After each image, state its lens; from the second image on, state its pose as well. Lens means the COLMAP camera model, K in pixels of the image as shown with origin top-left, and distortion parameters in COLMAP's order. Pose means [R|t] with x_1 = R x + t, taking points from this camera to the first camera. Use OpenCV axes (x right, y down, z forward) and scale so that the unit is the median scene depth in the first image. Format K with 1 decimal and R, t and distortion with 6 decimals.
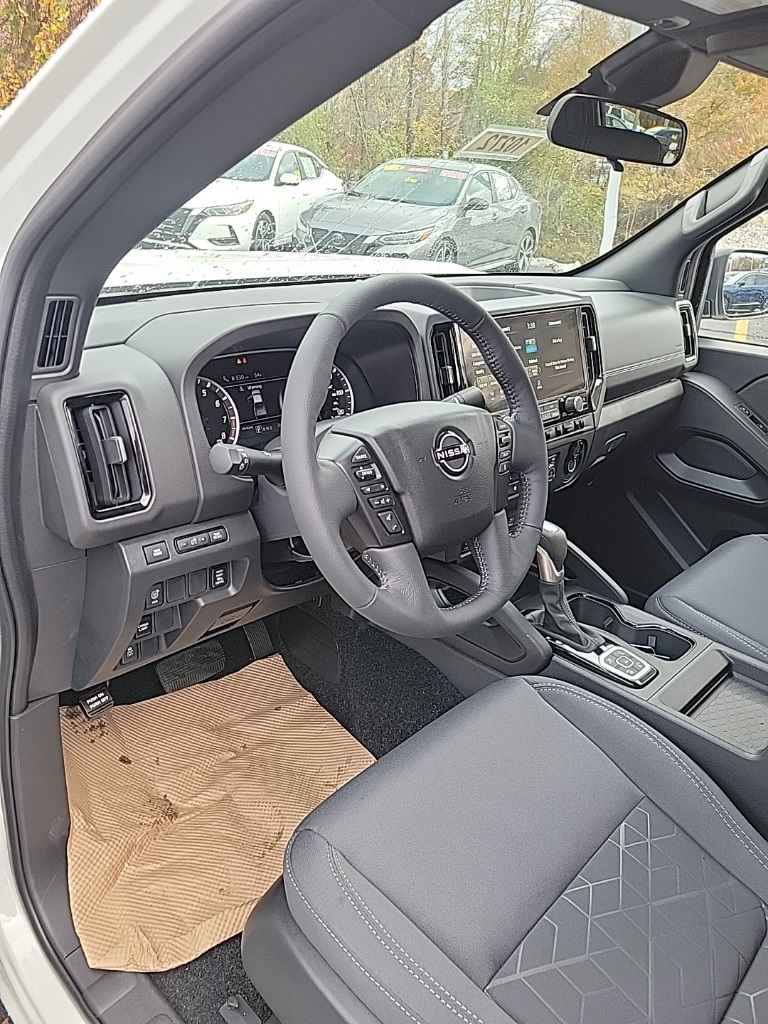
lens RADIAL K [[773.1, 0, 403.0], [0, 773.1, 513.4], [0, 0, 1]] dist [0.035574, -0.012509]
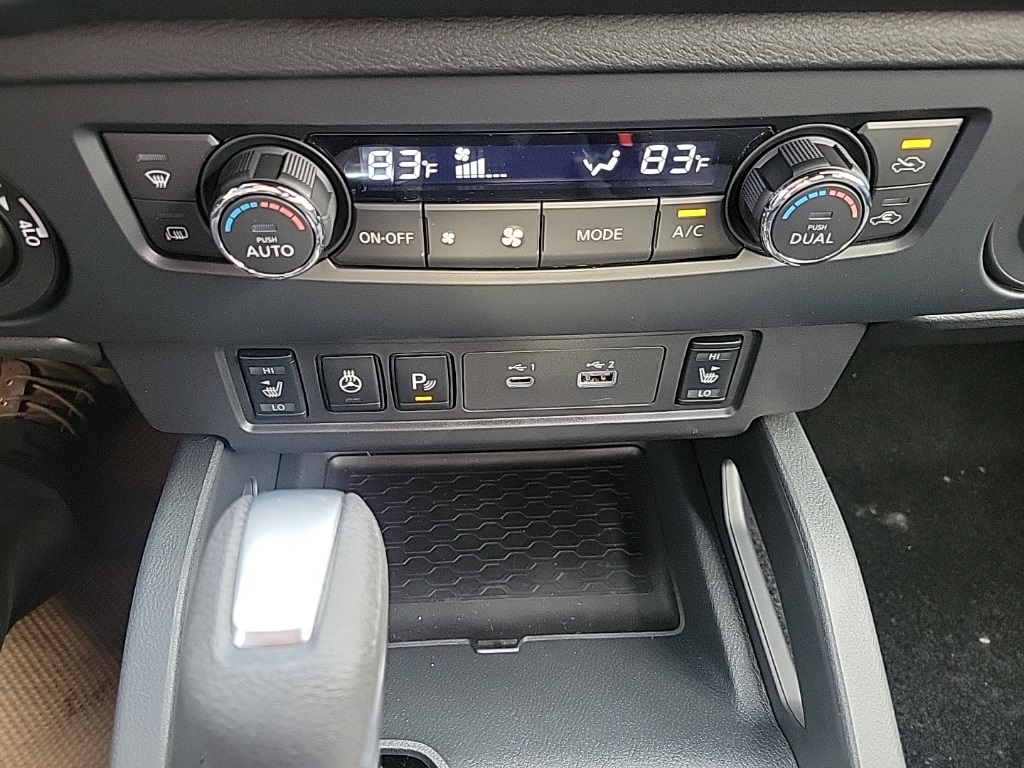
lens RADIAL K [[791.0, 0, 508.0], [0, 791.0, 388.3], [0, 0, 1]] dist [0.029488, -0.017279]
pose [[0.721283, 0.444632, -0.531086, 0.281465], [-0.242336, 0.880293, 0.407869, -0.083247], [0.648863, -0.165487, 0.742691, 0.937551]]
